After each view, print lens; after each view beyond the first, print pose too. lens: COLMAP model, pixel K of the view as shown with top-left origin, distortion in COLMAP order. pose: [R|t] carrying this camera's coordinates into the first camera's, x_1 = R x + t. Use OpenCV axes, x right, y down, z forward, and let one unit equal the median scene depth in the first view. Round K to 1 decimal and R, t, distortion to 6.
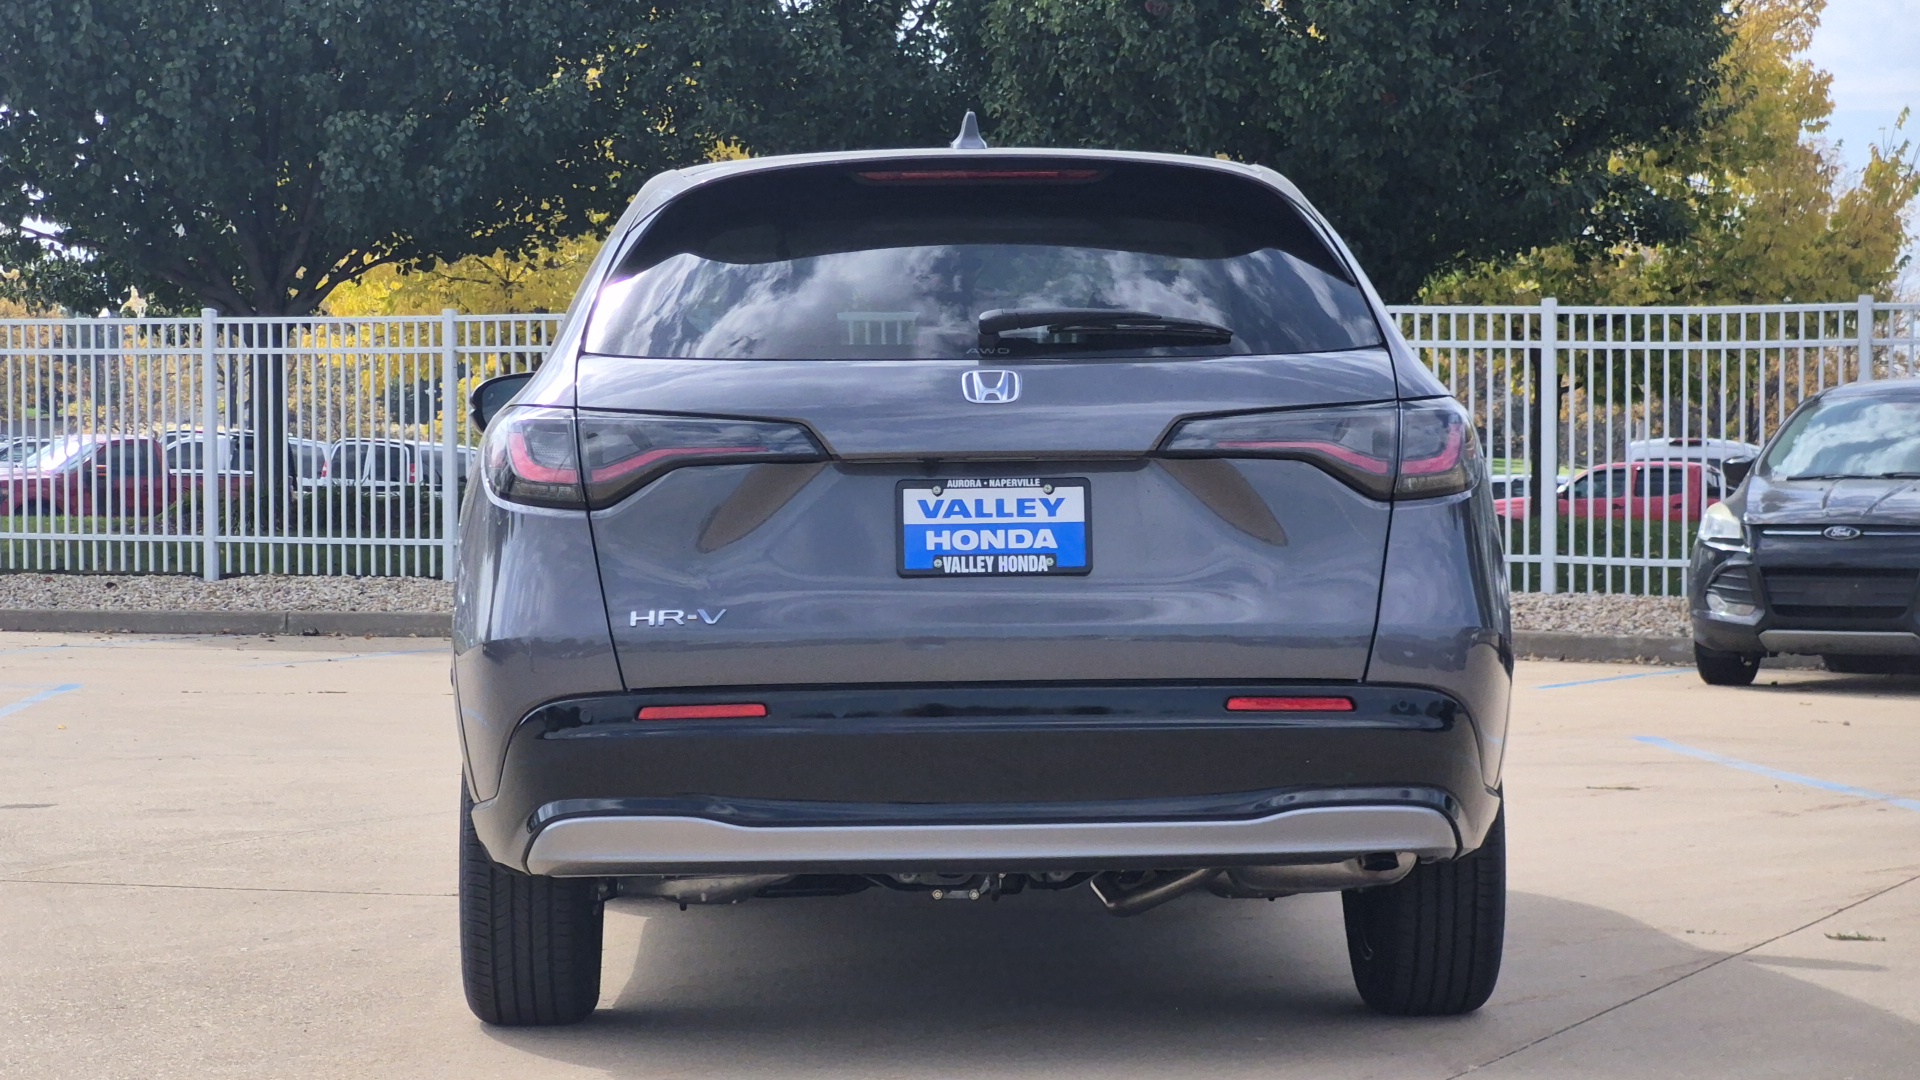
lens RADIAL K [[4400.3, 0, 960.0], [0, 4400.3, 540.0], [0, 0, 1]] dist [-0.512522, 6.388853]
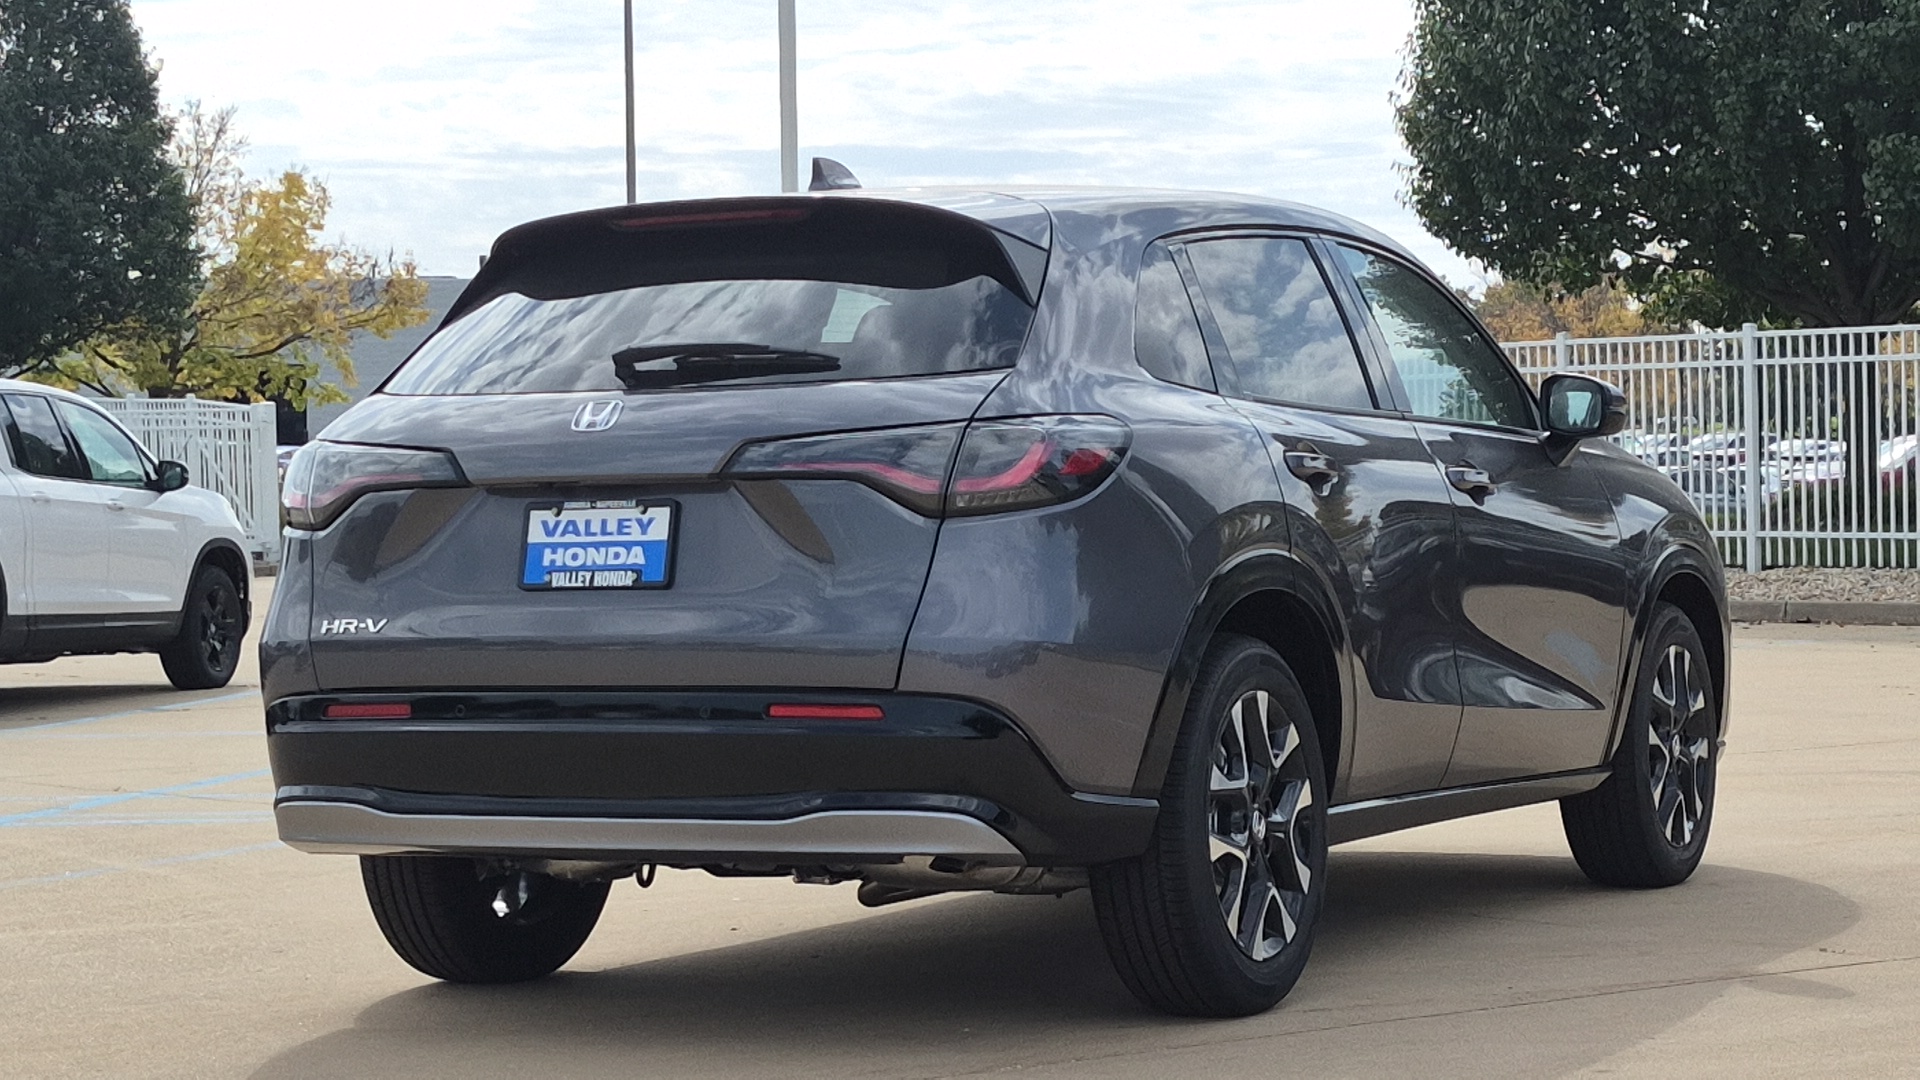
lens RADIAL K [[3874.0, 0, 960.0], [0, 3874.0, 540.0], [0, 0, 1]] dist [0.202339, 0.019871]
pose [[0.879280, -0.004308, -0.476286, 0.544481], [0.005551, 0.999984, 0.001204, -0.004813], [0.476273, -0.003703, 0.879290, 0.193474]]
